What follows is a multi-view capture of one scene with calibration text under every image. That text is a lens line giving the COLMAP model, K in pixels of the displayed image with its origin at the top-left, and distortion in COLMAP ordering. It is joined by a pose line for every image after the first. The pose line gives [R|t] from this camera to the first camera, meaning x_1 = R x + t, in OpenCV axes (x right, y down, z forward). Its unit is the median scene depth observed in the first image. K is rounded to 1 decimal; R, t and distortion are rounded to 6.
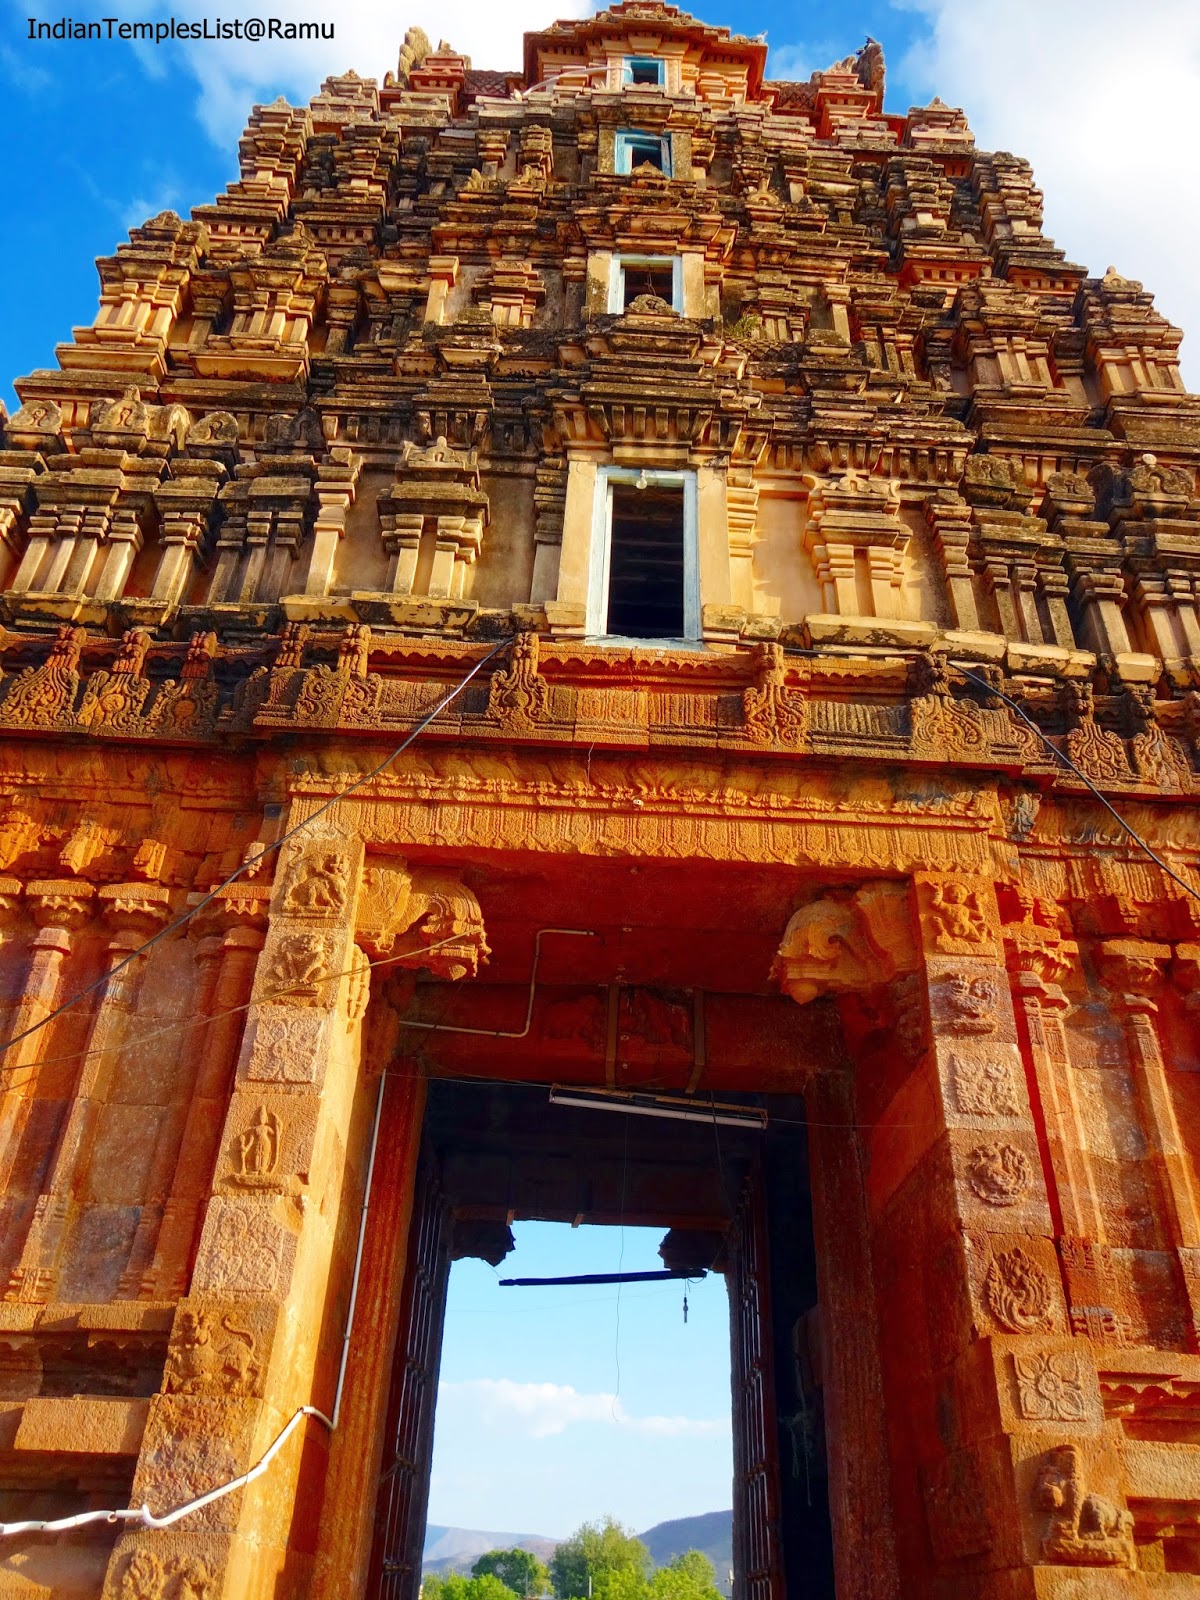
lens RADIAL K [[1181.2, 0, 600.0], [0, 1181.2, 800.0], [0, 0, 1]] dist [0.005370, -0.001323]
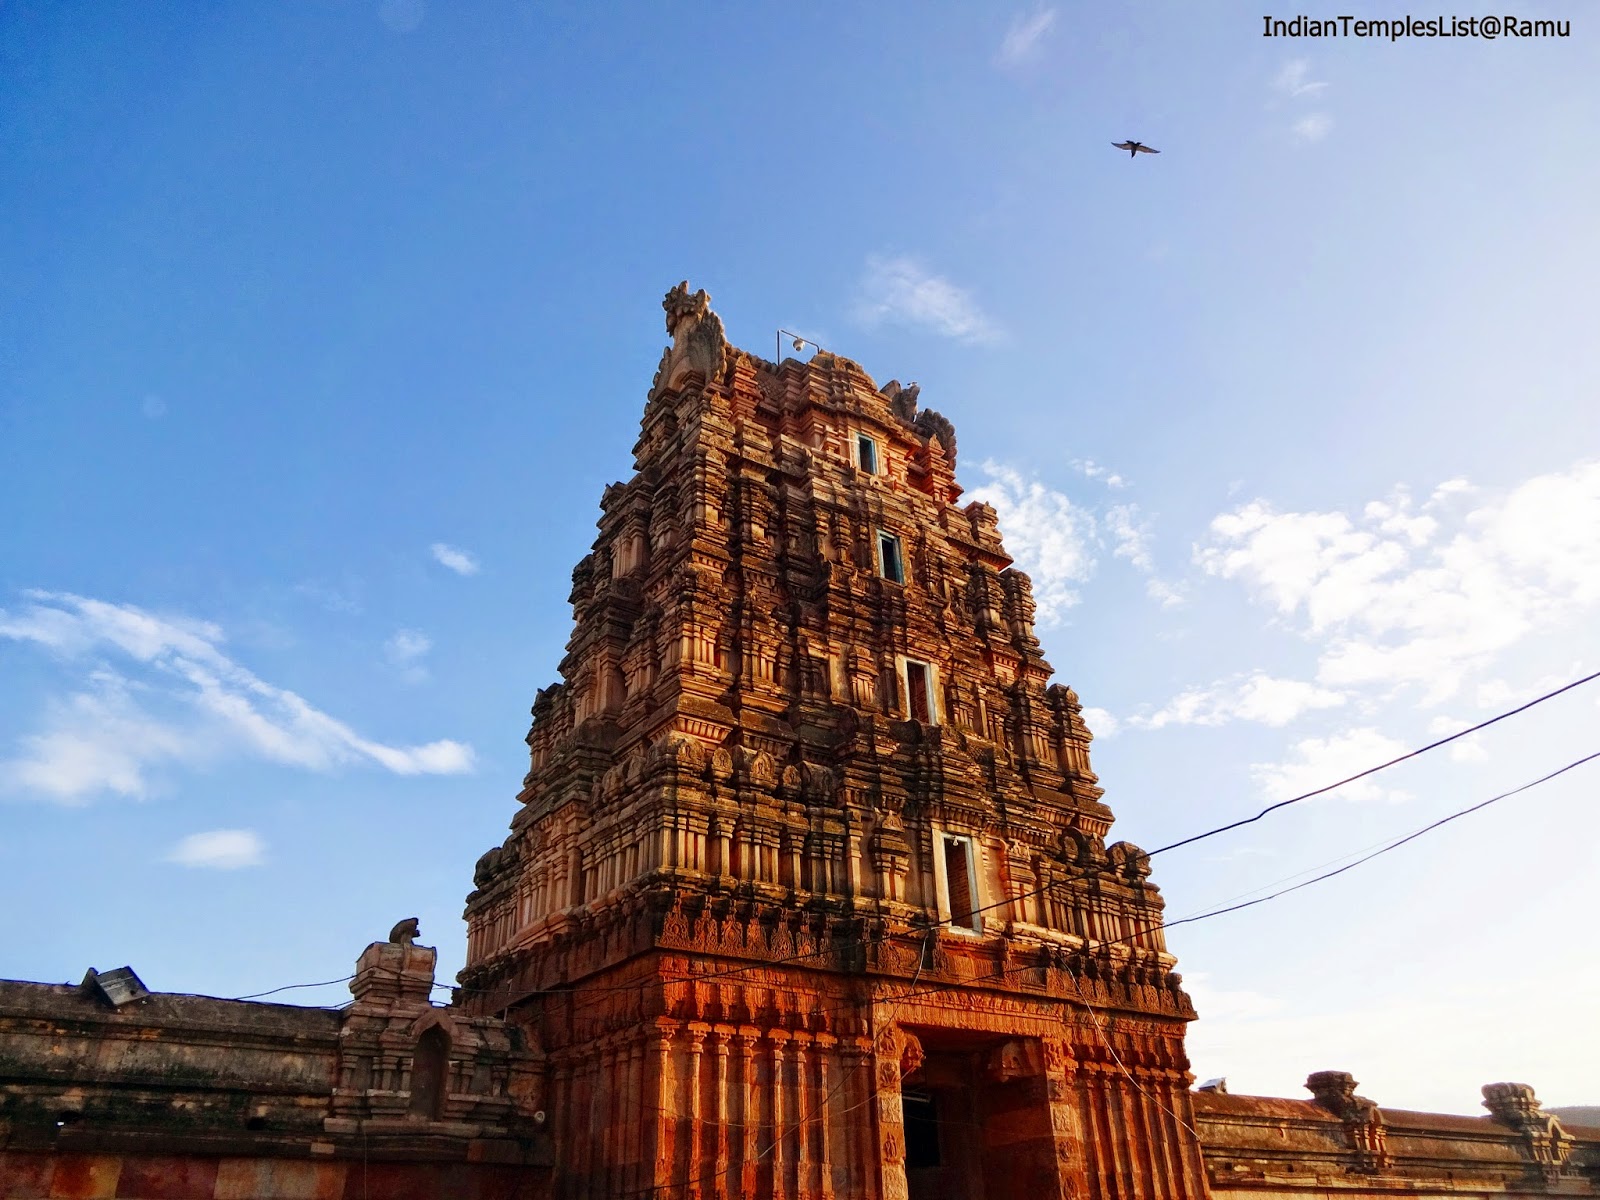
lens RADIAL K [[1181.2, 0, 800.0], [0, 1181.2, 600.0], [0, 0, 1]] dist [0.005370, -0.001323]
pose [[0.841121, 0.219291, 0.494395, -1.763481], [-0.251717, 0.967800, -0.001023, -0.765035], [-0.478700, -0.123587, 0.869237, -1.020937]]
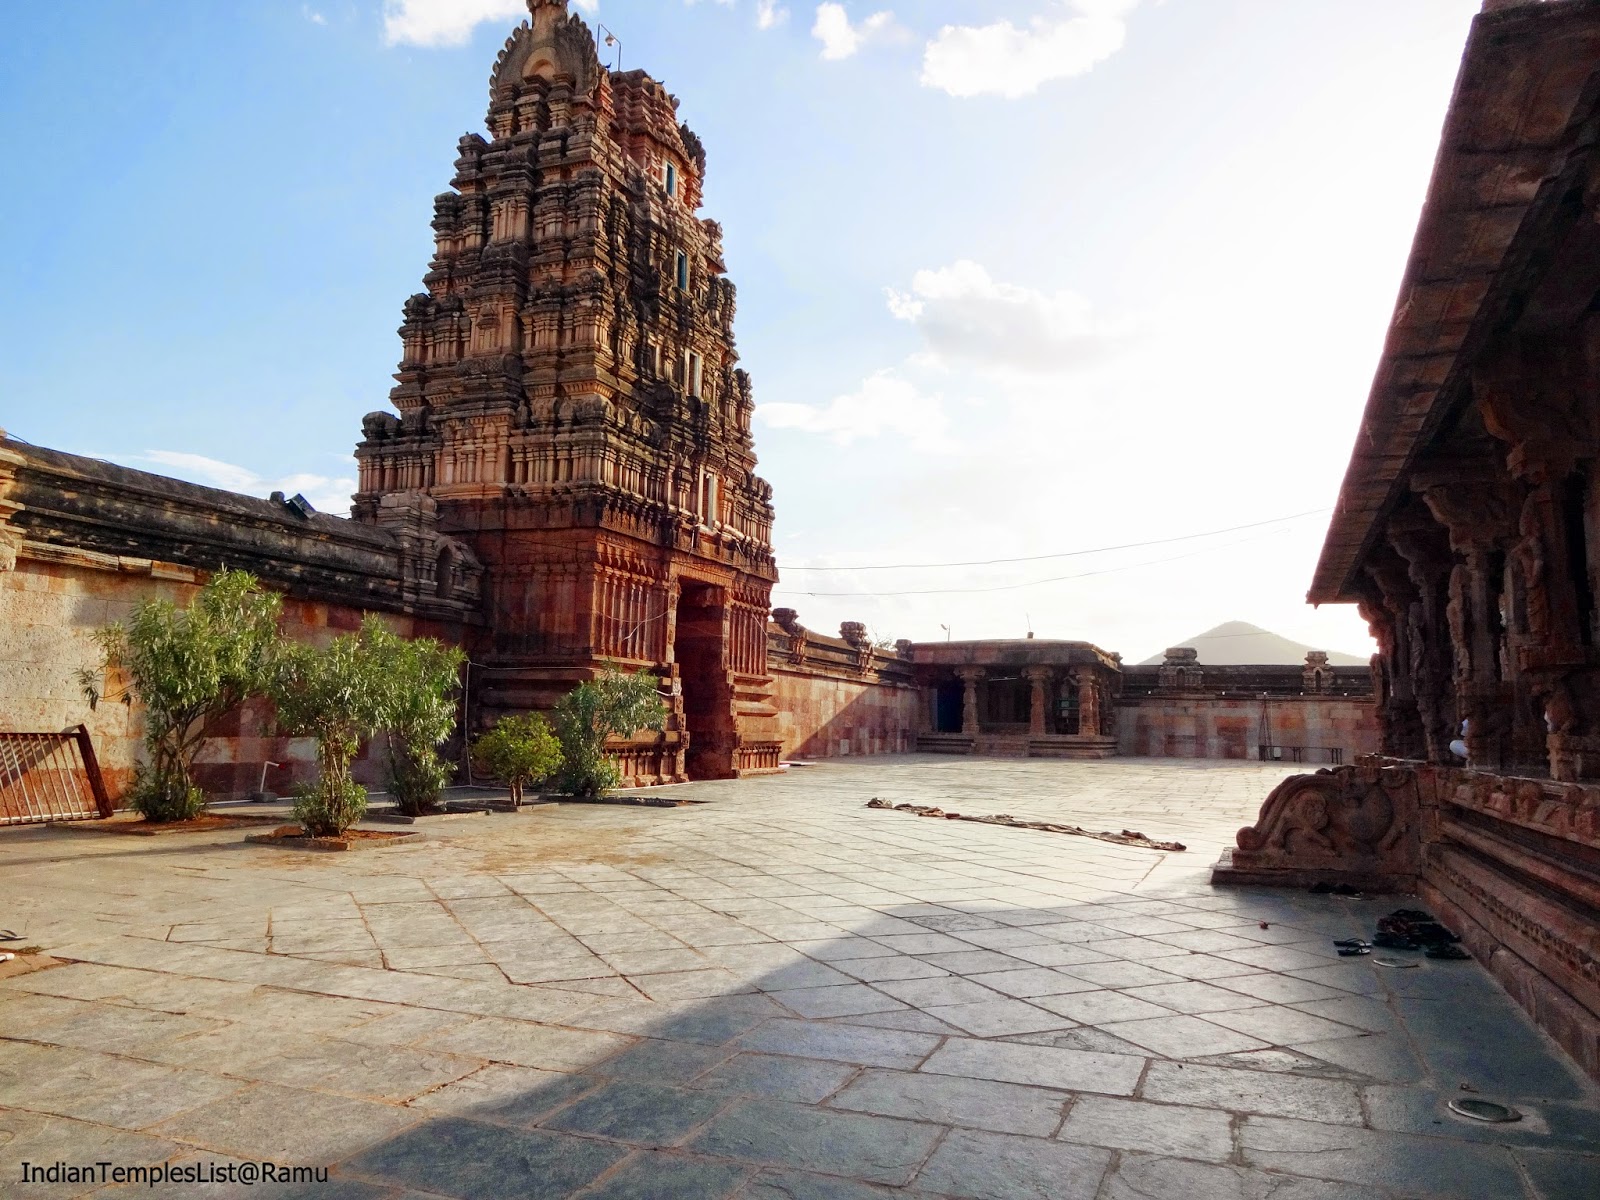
lens RADIAL K [[1191.7, 0, 805.1], [0, 1191.7, 596.8], [0, 0, 1]] dist [-0.006939, -0.002600]
pose [[0.407943, 0.076629, 0.909786, -4.081489], [-0.515880, 0.841503, 0.160440, -0.866728], [-0.753293, -0.534790, 0.382817, -1.219284]]
